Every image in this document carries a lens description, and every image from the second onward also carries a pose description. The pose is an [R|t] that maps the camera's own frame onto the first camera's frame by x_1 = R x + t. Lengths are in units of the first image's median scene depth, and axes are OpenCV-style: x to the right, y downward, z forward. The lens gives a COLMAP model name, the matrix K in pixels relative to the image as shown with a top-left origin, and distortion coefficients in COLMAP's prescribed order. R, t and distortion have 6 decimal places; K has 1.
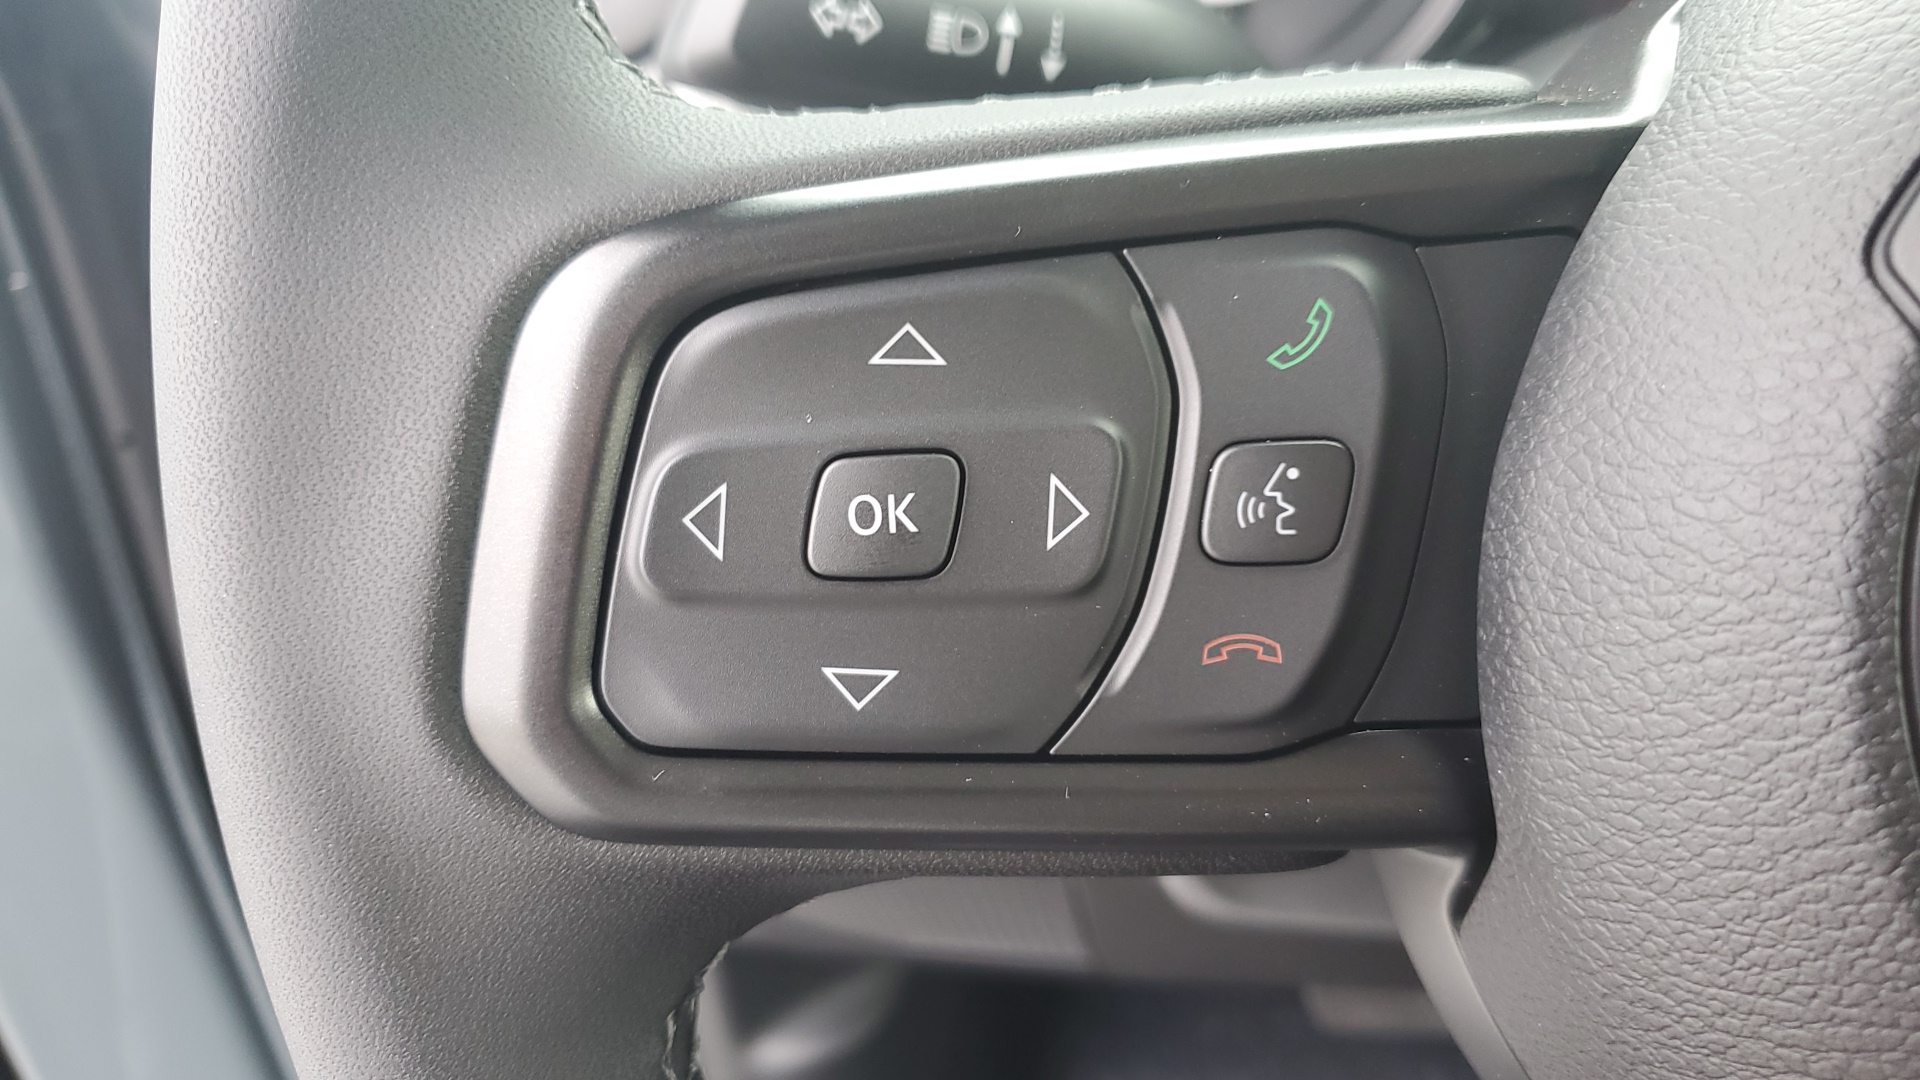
lens RADIAL K [[1467.9, 0, 960.0], [0, 1467.9, 540.0], [0, 0, 1]] dist [0.039502, -0.006114]
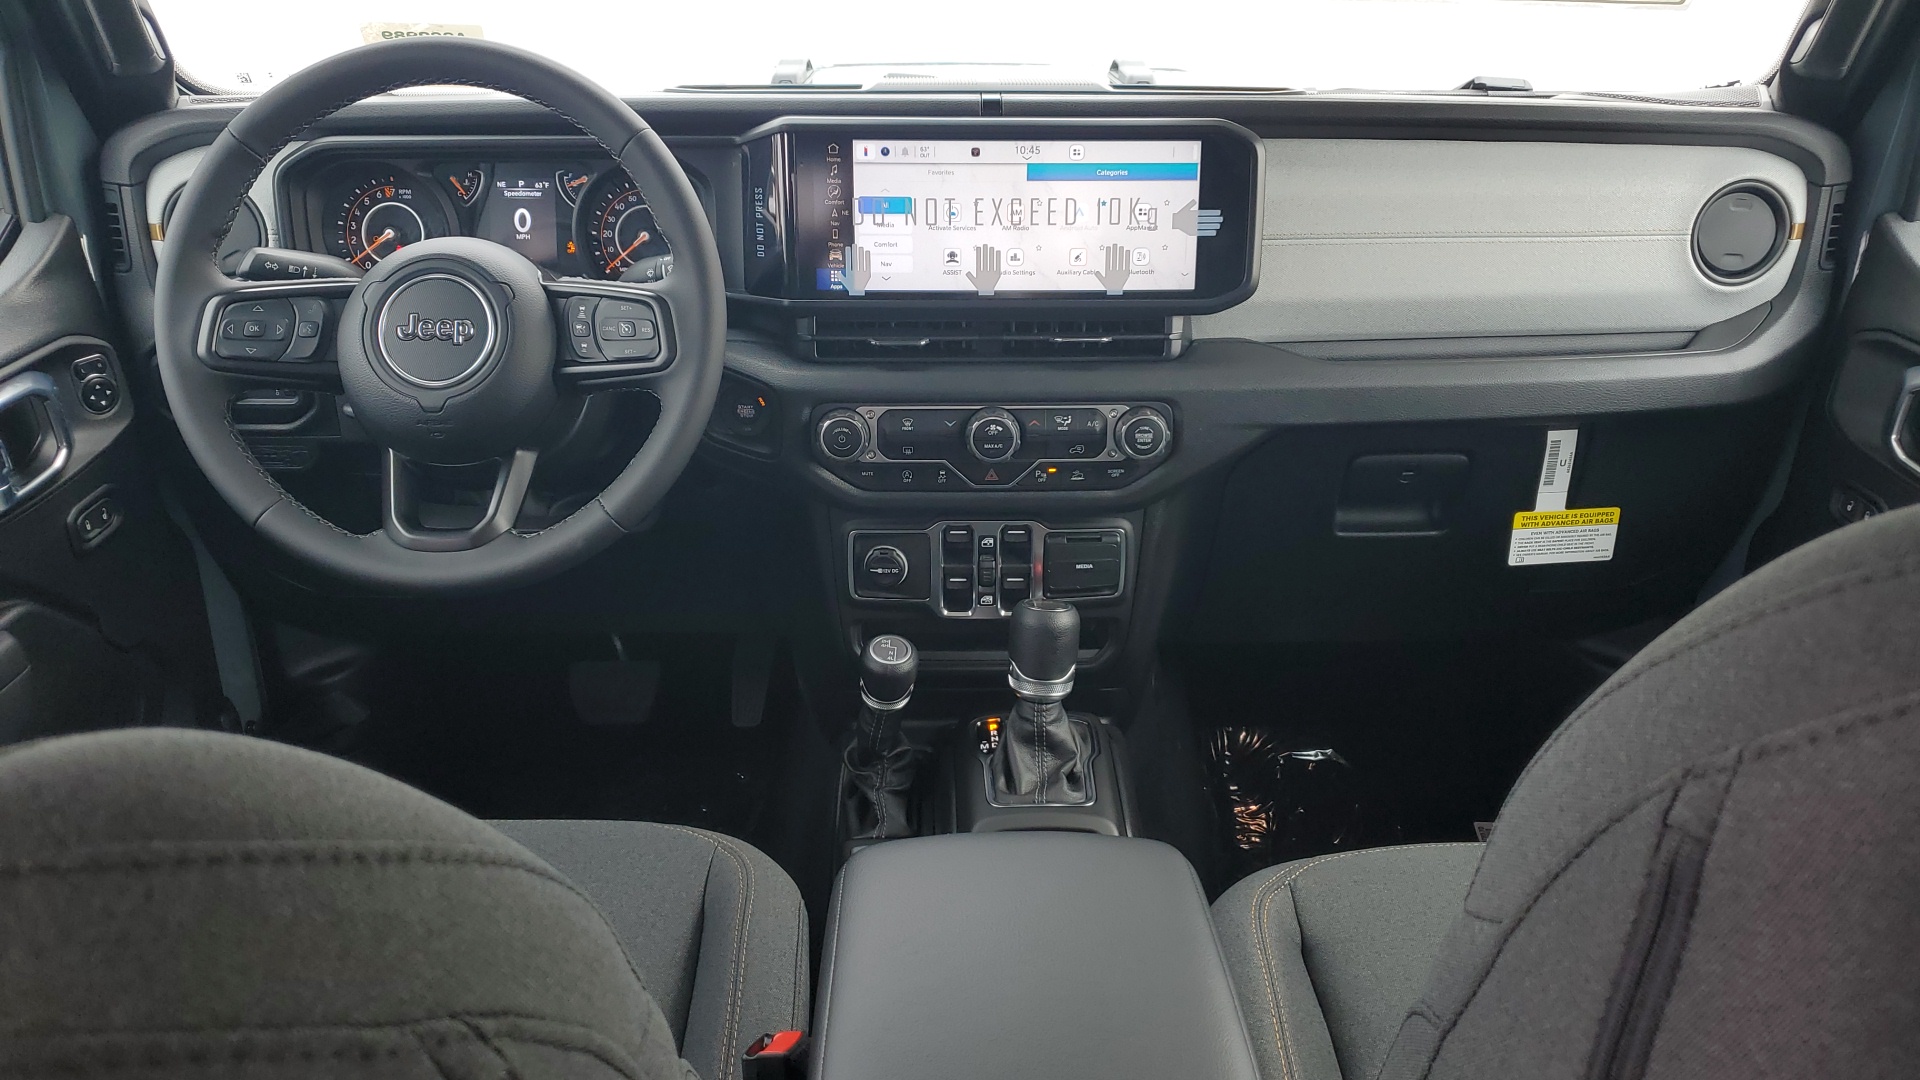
lens RADIAL K [[1541.7, 0, 965.4], [0, 1541.7, 528.1], [0, 0, 1]] dist [0.061353, -0.011614]
pose [[0.981507, 0.007311, 0.191288, 2.035089], [0.022468, 0.987963, -0.153048, 2.333772], [-0.190105, 0.154515, 0.969528, -7.443840]]
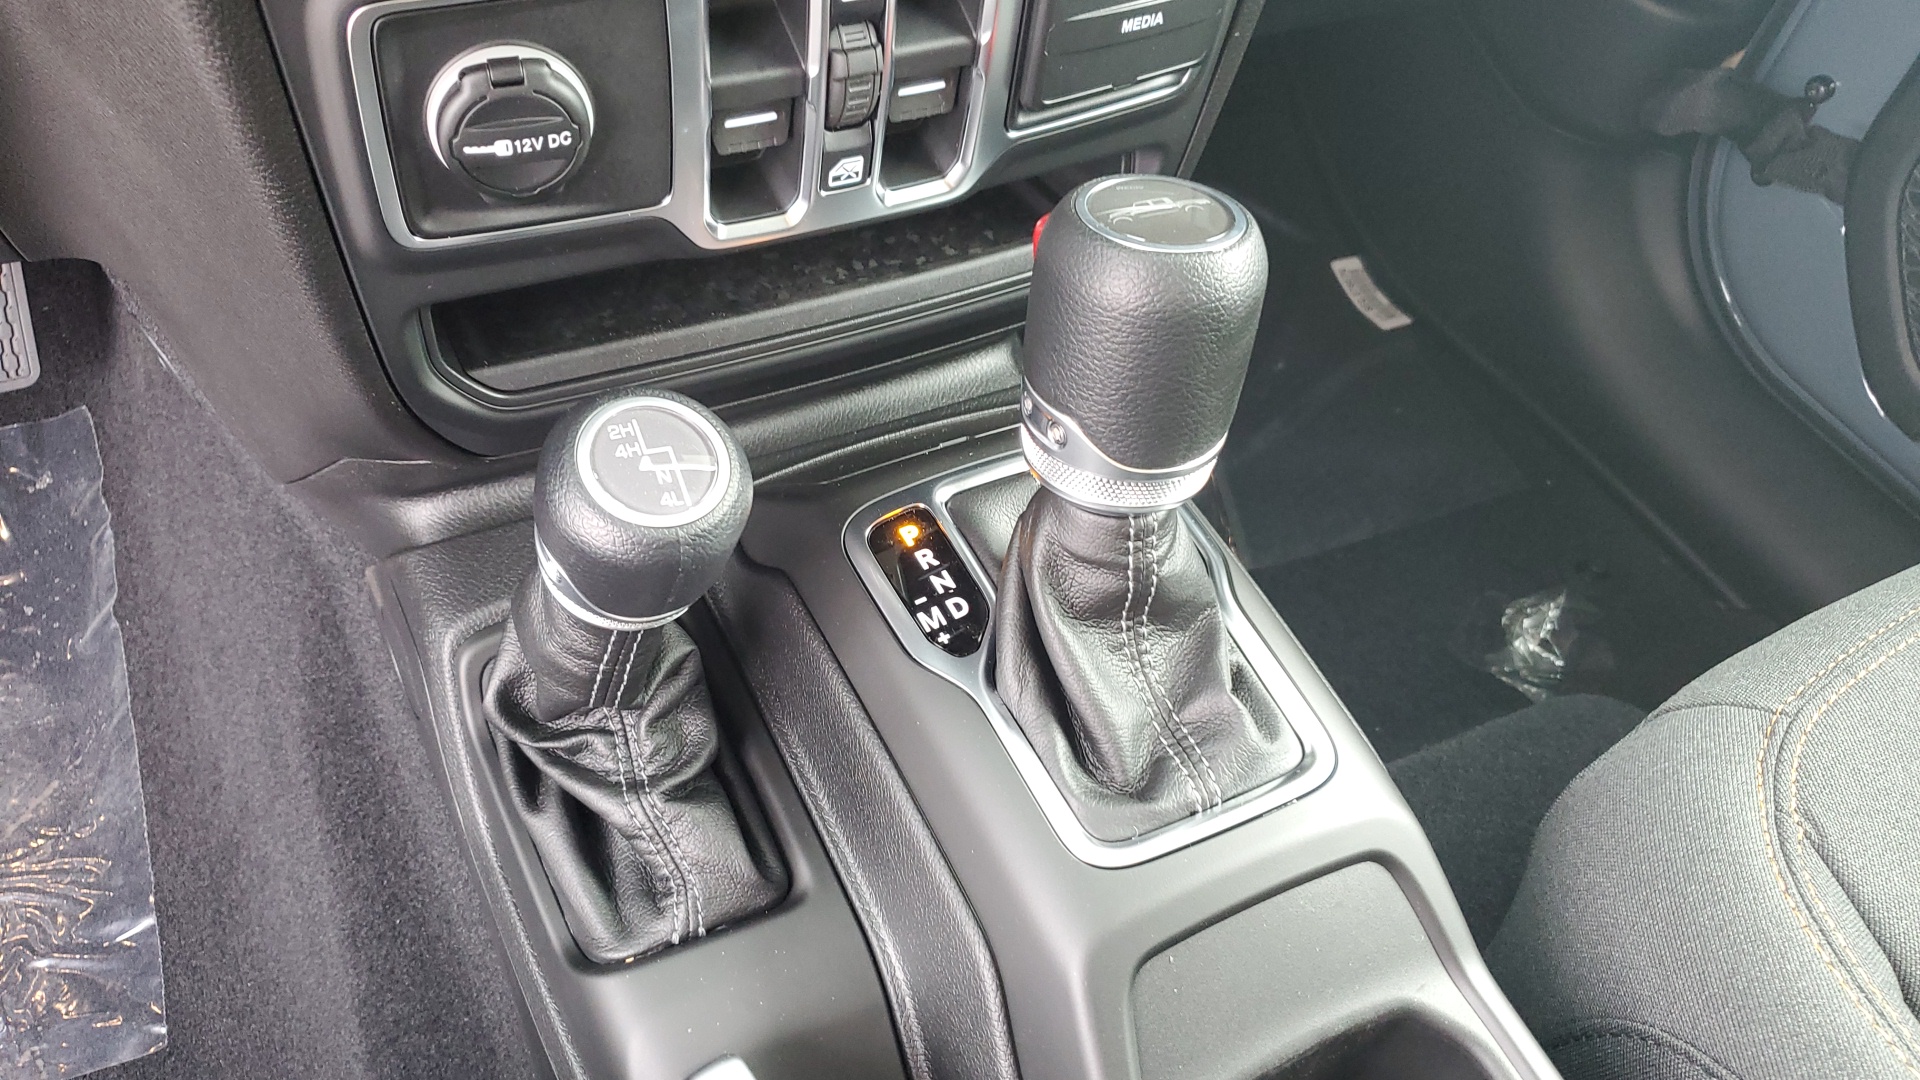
lens RADIAL K [[1541.7, 0, 965.4], [0, 1541.7, 528.1], [0, 0, 1]] dist [0.061353, -0.011614]
pose [[0.790449, -0.324935, 0.519238, 2.363289], [0.140645, 0.921329, 0.362454, 0.857021], [-0.596162, -0.213473, 0.773964, -0.643800]]
